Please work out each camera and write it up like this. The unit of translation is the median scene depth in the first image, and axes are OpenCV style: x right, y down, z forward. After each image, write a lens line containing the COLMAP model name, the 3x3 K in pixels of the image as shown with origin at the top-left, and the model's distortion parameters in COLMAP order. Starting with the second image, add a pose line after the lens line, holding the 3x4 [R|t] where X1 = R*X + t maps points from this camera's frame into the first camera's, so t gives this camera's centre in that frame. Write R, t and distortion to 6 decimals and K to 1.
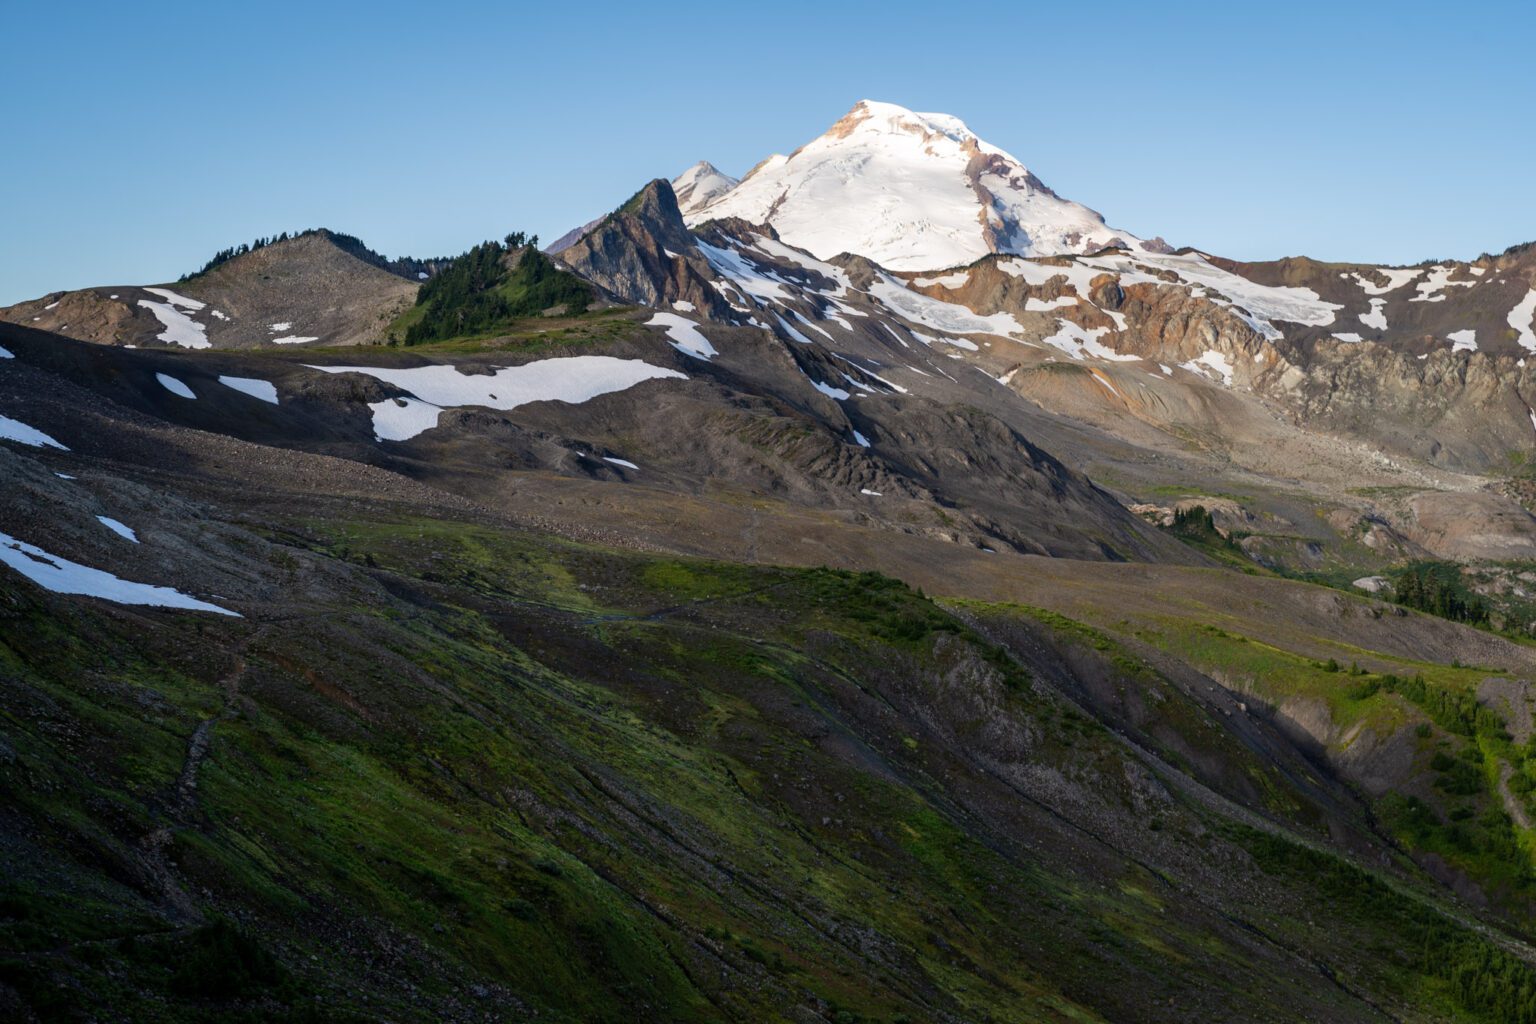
lens RADIAL K [[2480.8, 0, 768.0], [0, 2480.8, 512.0], [0, 0, 1]] dist [0.010743, 0.019558]
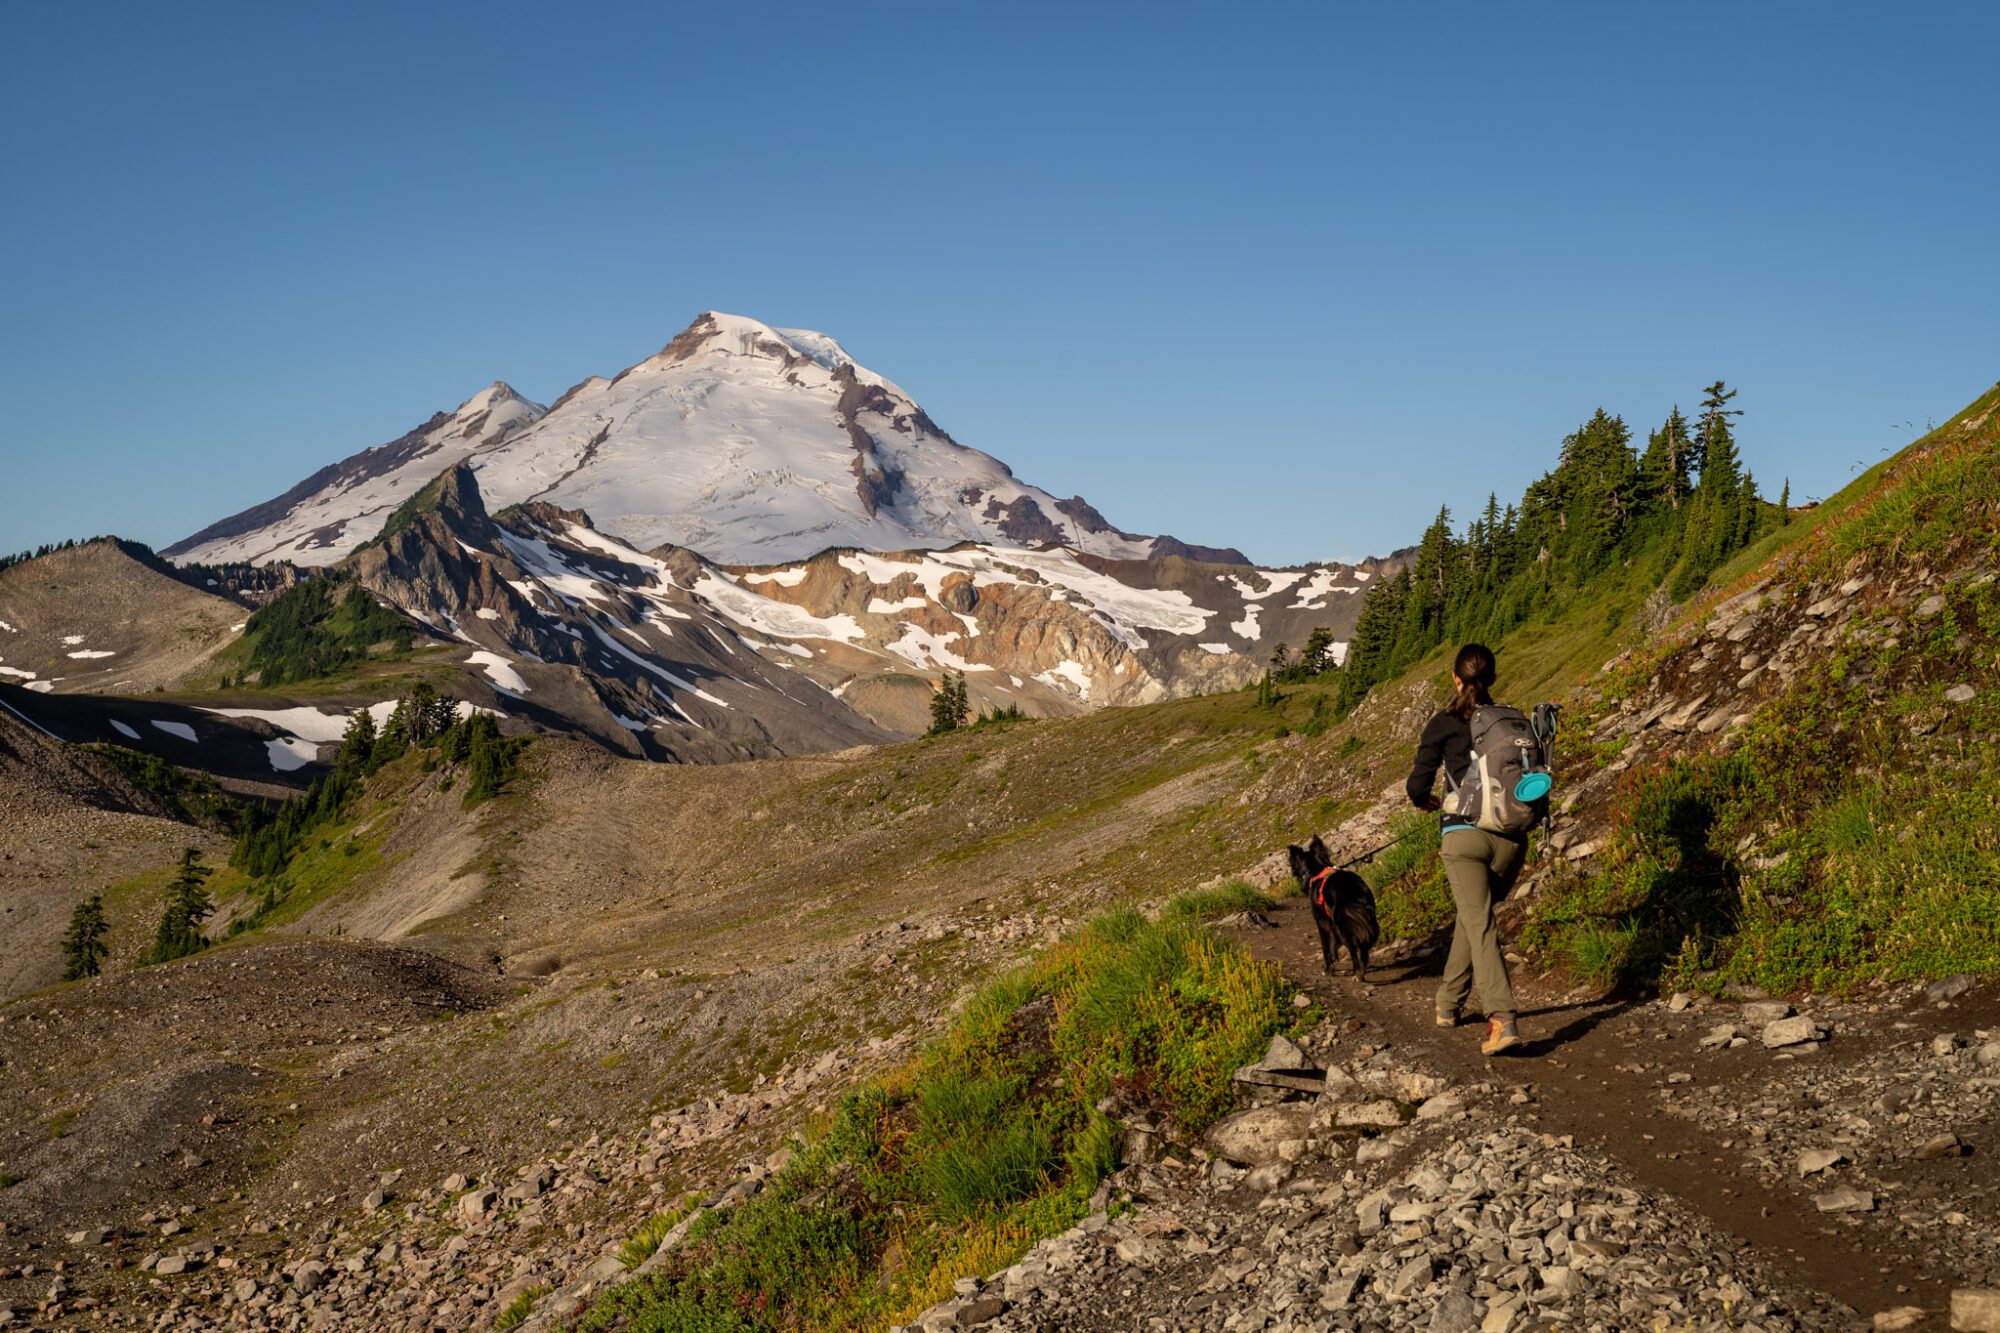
lens RADIAL K [[3459.9, 0, 1000.0], [0, 3459.9, 666.5], [0, 0, 1]] dist [0.107659, -0.133719]
pose [[0.992766, 0.012322, 0.119431, 0.001581], [-0.006235, 0.998668, -0.051212, 0.002436], [-0.119903, 0.050097, 0.991521, -0.252839]]
